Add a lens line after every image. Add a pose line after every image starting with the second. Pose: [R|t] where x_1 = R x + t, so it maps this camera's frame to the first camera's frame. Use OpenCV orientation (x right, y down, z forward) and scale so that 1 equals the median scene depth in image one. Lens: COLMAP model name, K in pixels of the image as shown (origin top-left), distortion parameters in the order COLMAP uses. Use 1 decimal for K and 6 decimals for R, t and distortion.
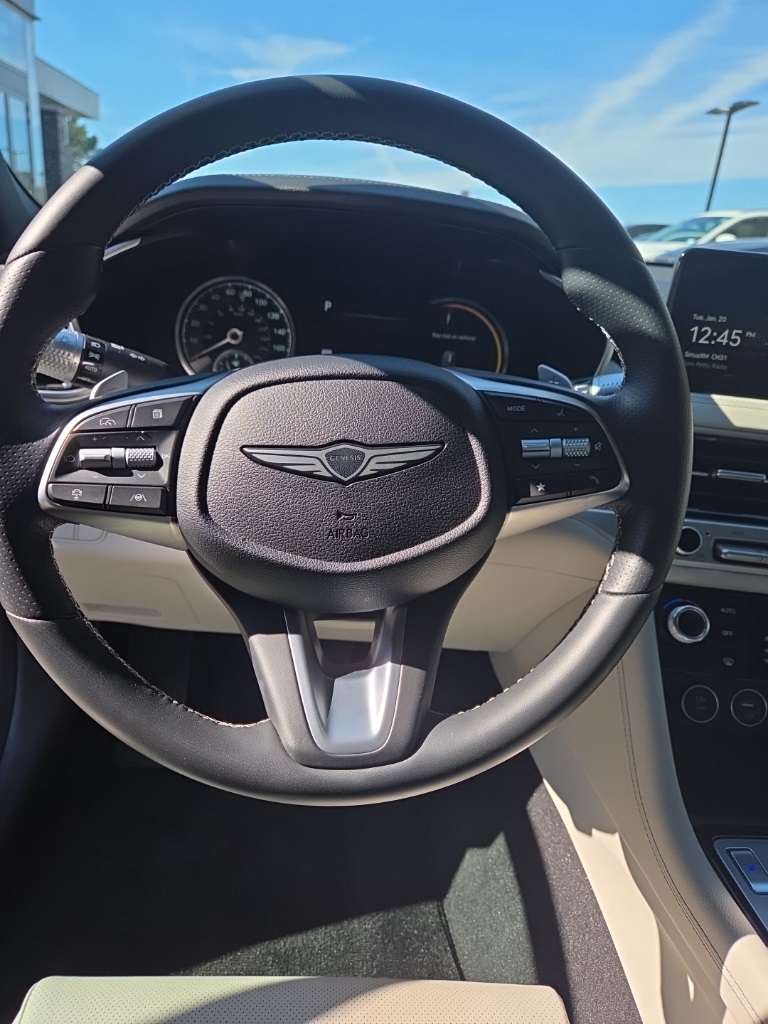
lens RADIAL K [[706.1, 0, 388.2], [0, 706.1, 507.6], [0, 0, 1]] dist [0.001259, -0.000917]
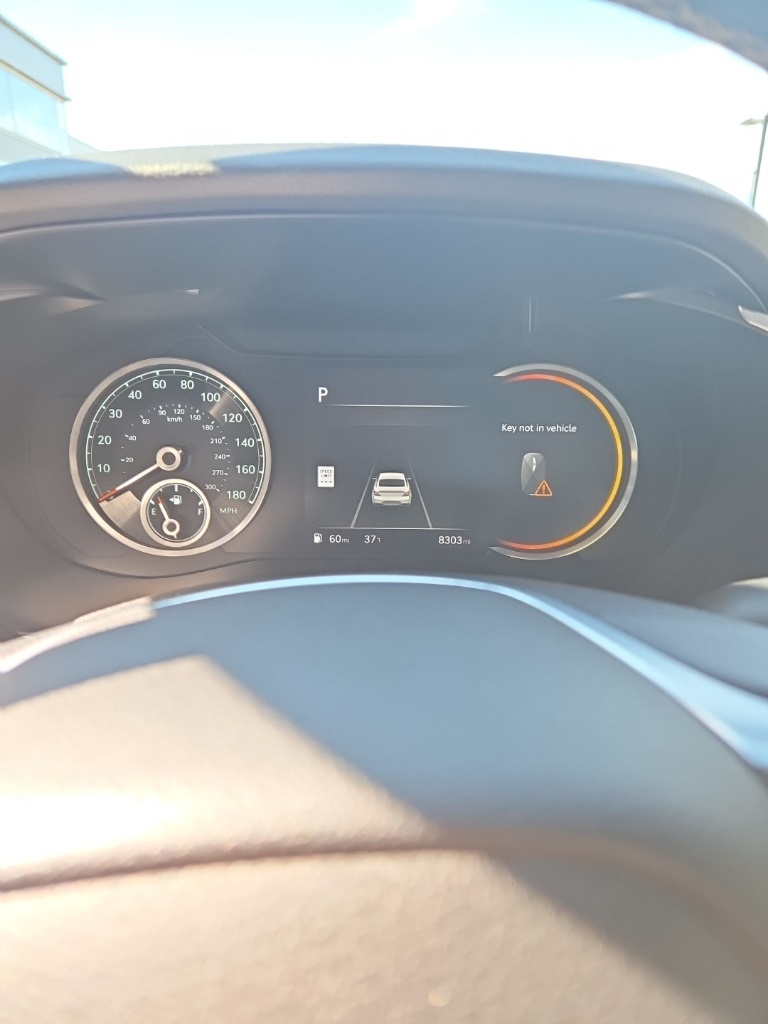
lens RADIAL K [[706.1, 0, 383.1], [0, 706.1, 520.4], [0, 0, 1]] dist [0.001259, -0.000917]
pose [[0.995147, -0.061517, -0.076796, 0.004805], [0.058577, 0.997482, -0.039973, -0.154280], [0.079061, 0.035281, 0.996245, 0.420118]]
